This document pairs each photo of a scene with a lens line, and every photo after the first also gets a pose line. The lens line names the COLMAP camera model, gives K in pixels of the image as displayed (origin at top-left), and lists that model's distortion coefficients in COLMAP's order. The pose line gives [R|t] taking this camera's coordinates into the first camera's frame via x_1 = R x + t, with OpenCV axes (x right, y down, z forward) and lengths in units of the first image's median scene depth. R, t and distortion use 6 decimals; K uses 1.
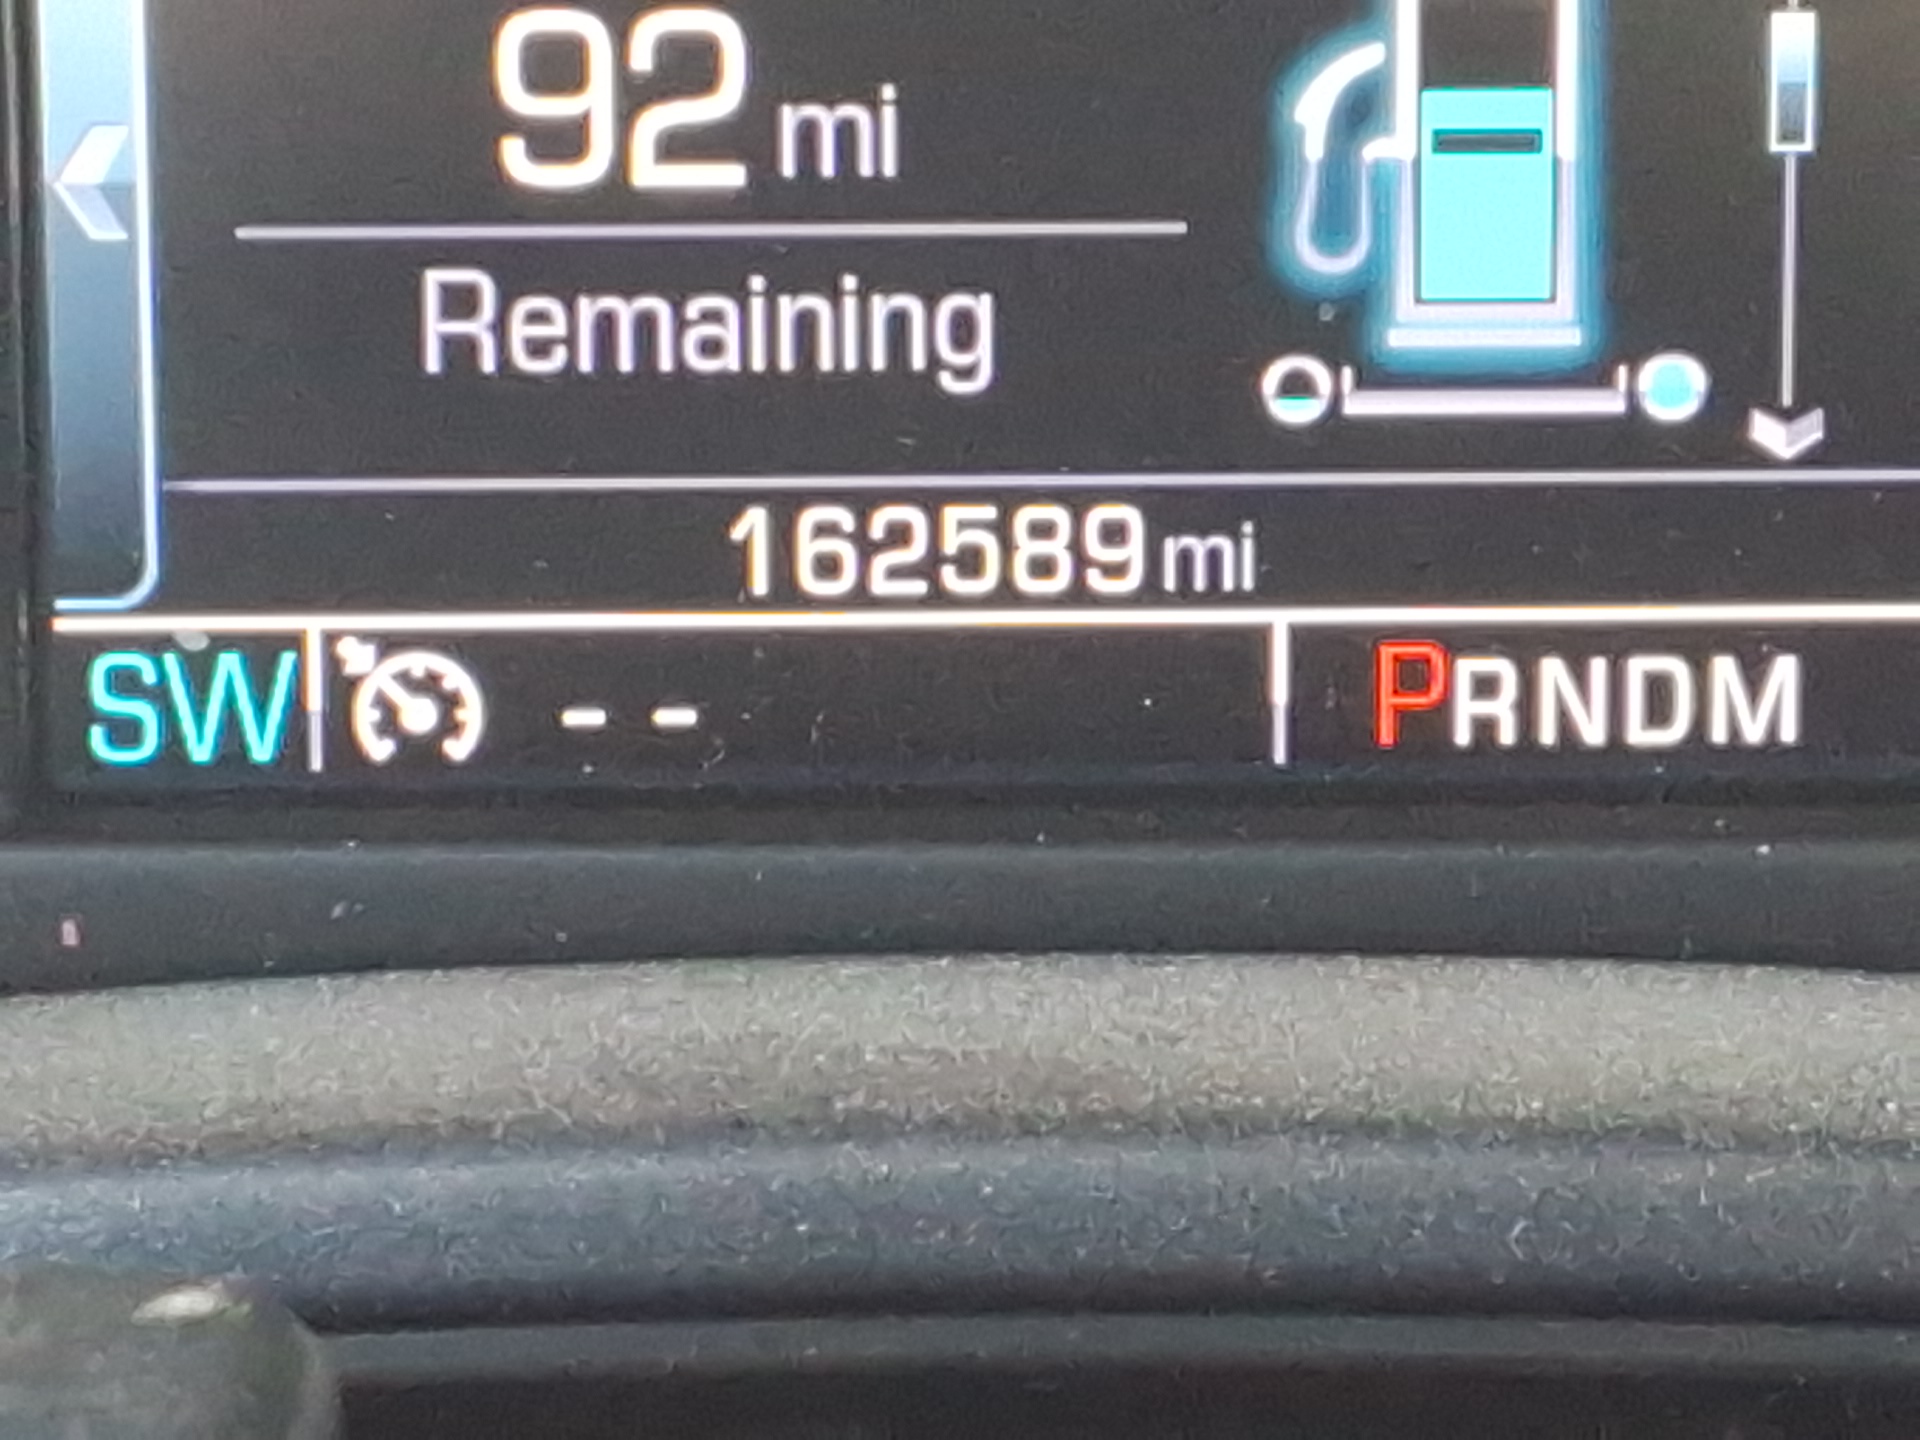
lens RADIAL K [[7533.0, 0, 964.2], [0, 7533.0, 717.8], [0, 0, 1]] dist [-0.003081, 0.000000]
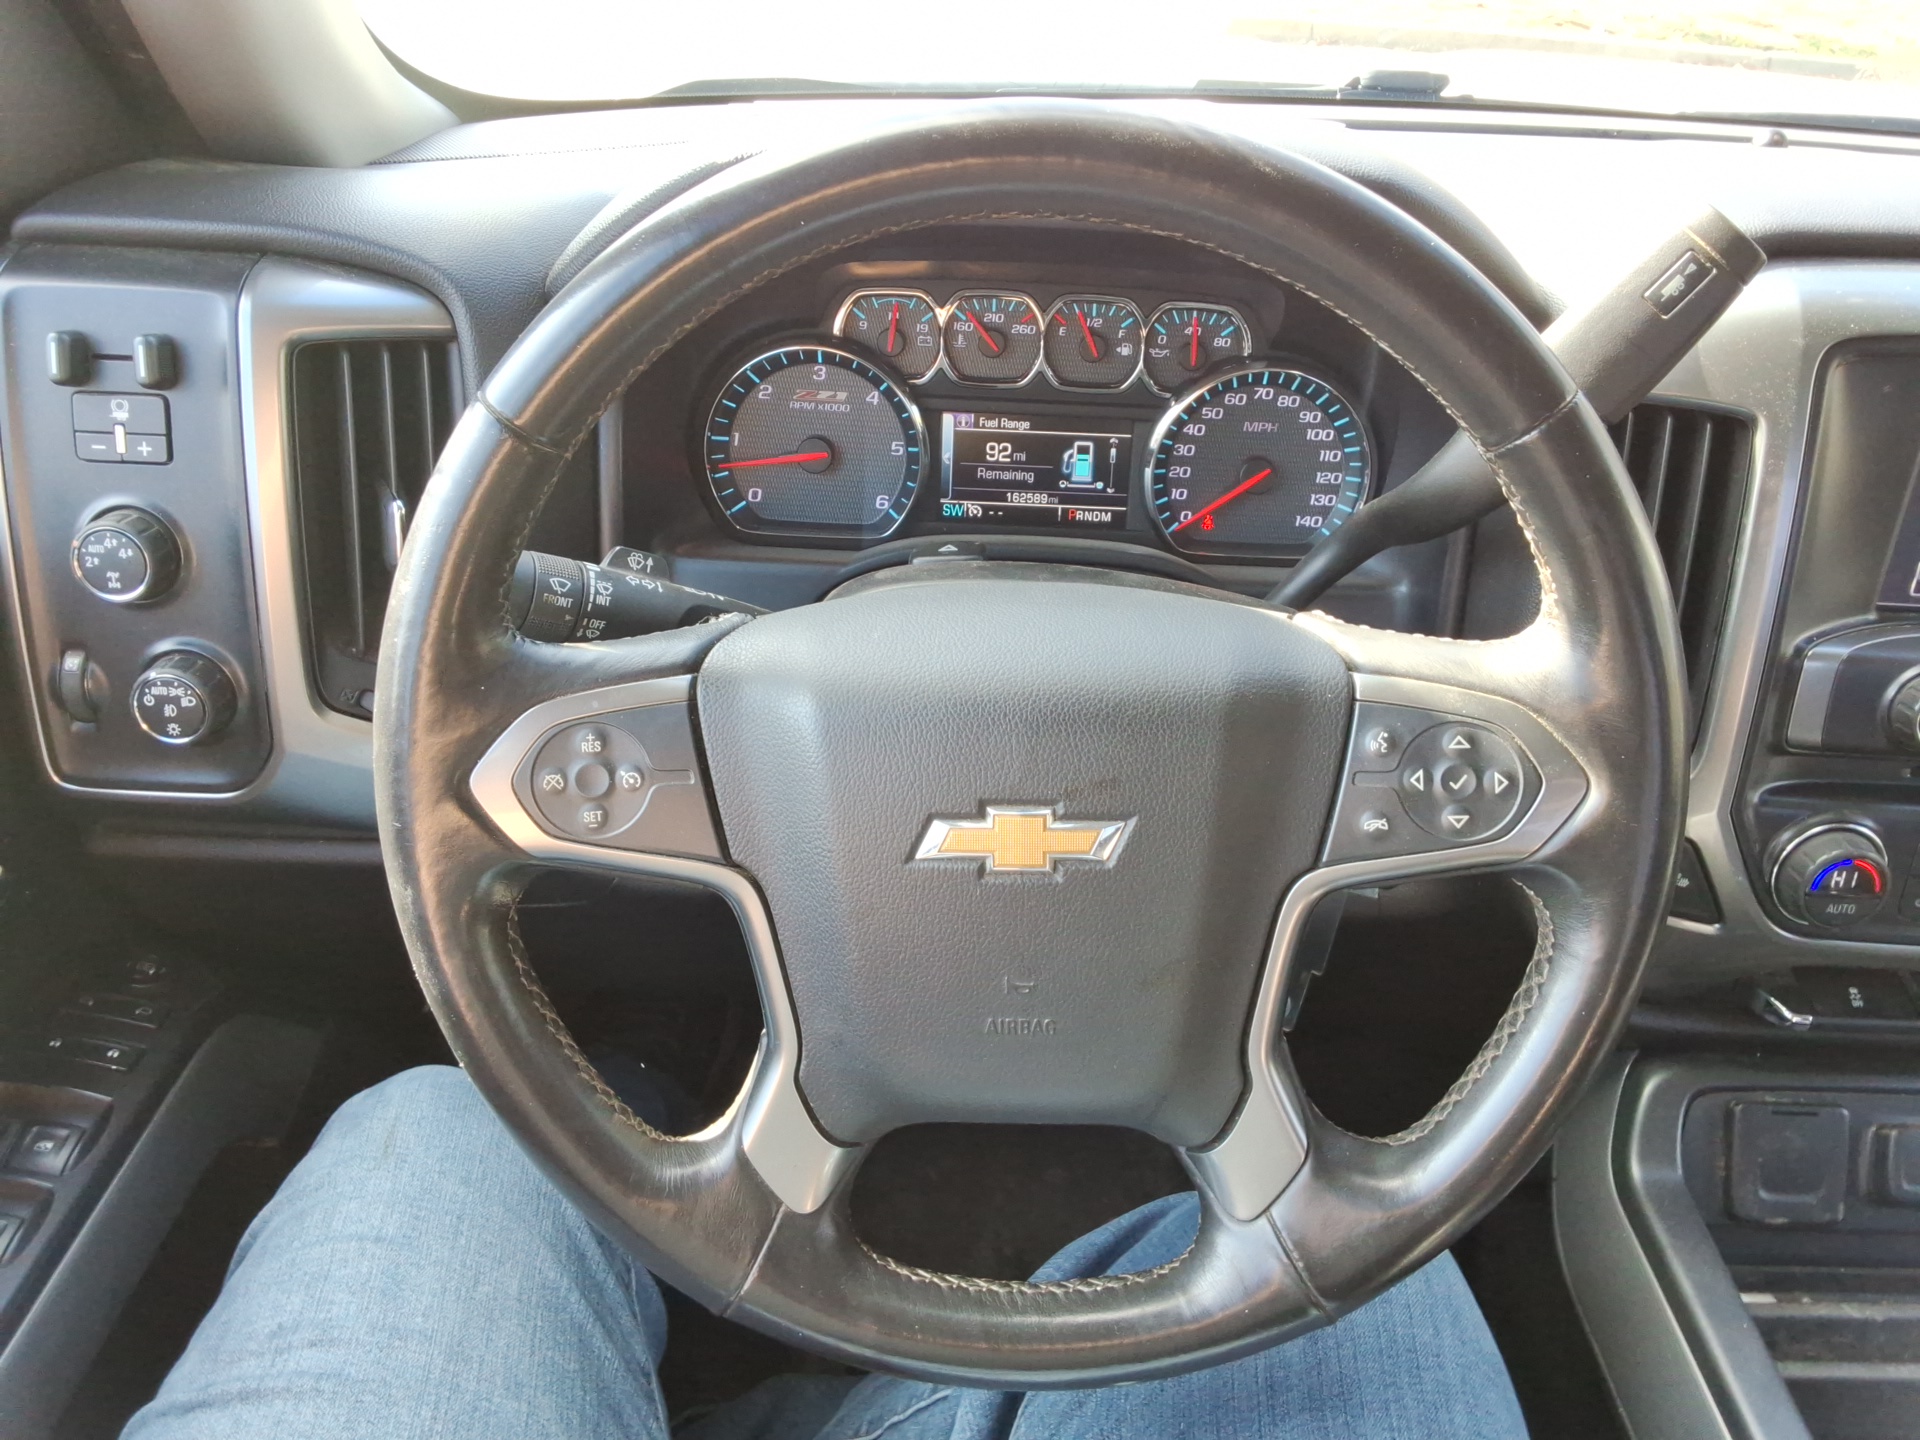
lens RADIAL K [[1526.6, 0, 968.7], [0, 1526.6, 704.5], [0, 0, 1]] dist [0.084225, -0.120847]
pose [[0.998704, 0.049456, -0.012024, -0.043906], [-0.048769, 0.997458, 0.051954, 0.153740], [0.014563, -0.051300, 0.998577, -1.093419]]
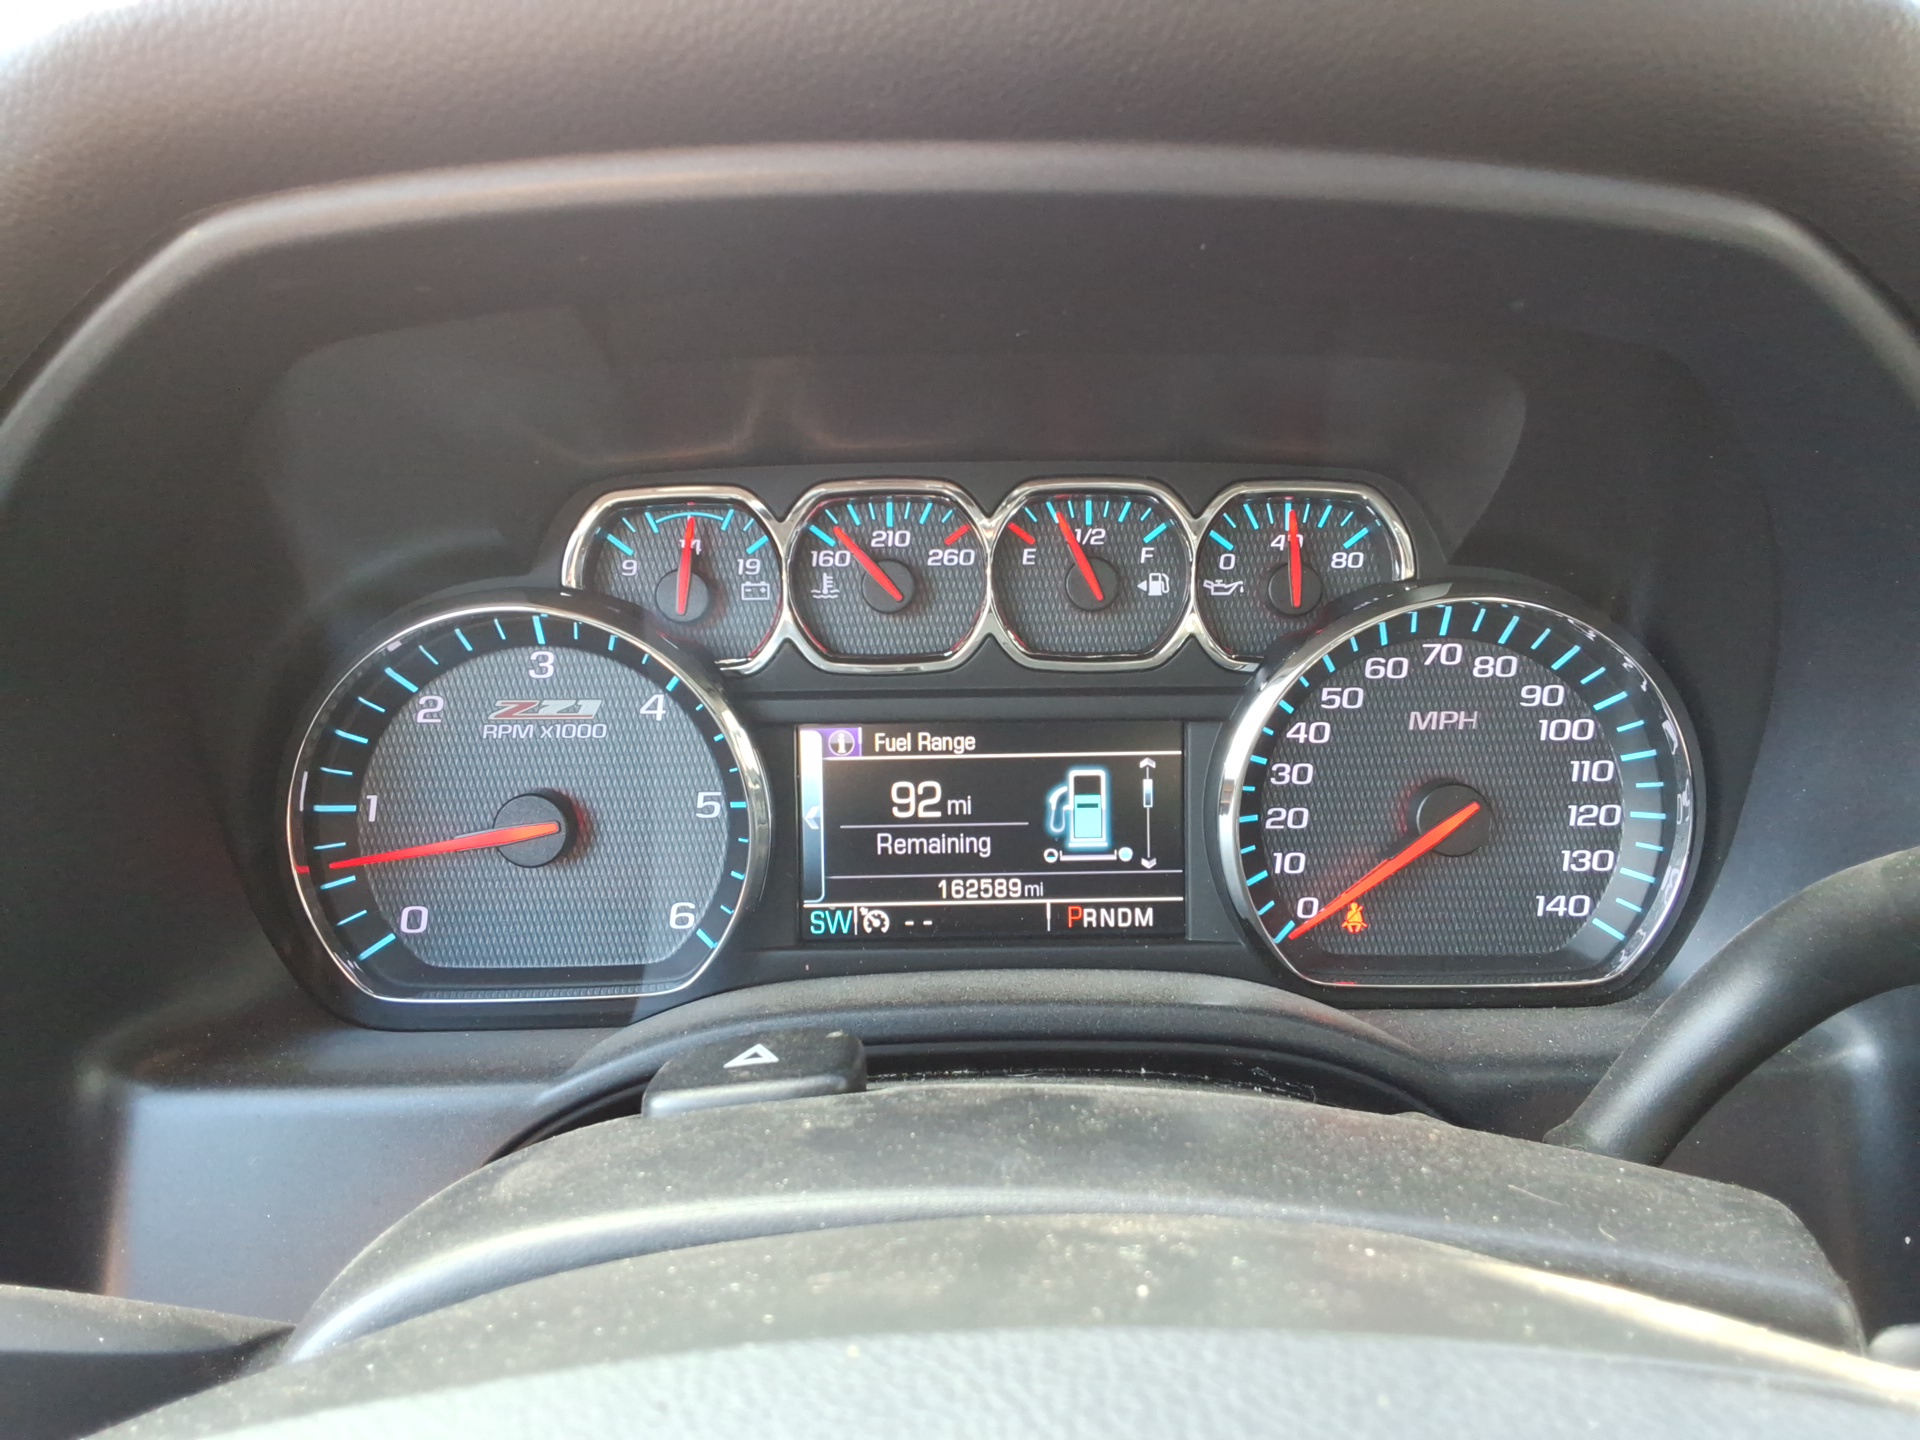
lens RADIAL K [[1526.6, 0, 972.7], [0, 1526.6, 721.9], [0, 0, 1]] dist [0.084225, -0.120847]
pose [[0.999905, -0.012364, -0.006172, -0.000692], [0.011436, 0.991102, -0.132616, 0.002789], [0.007756, 0.132533, 0.991148, -0.023324]]
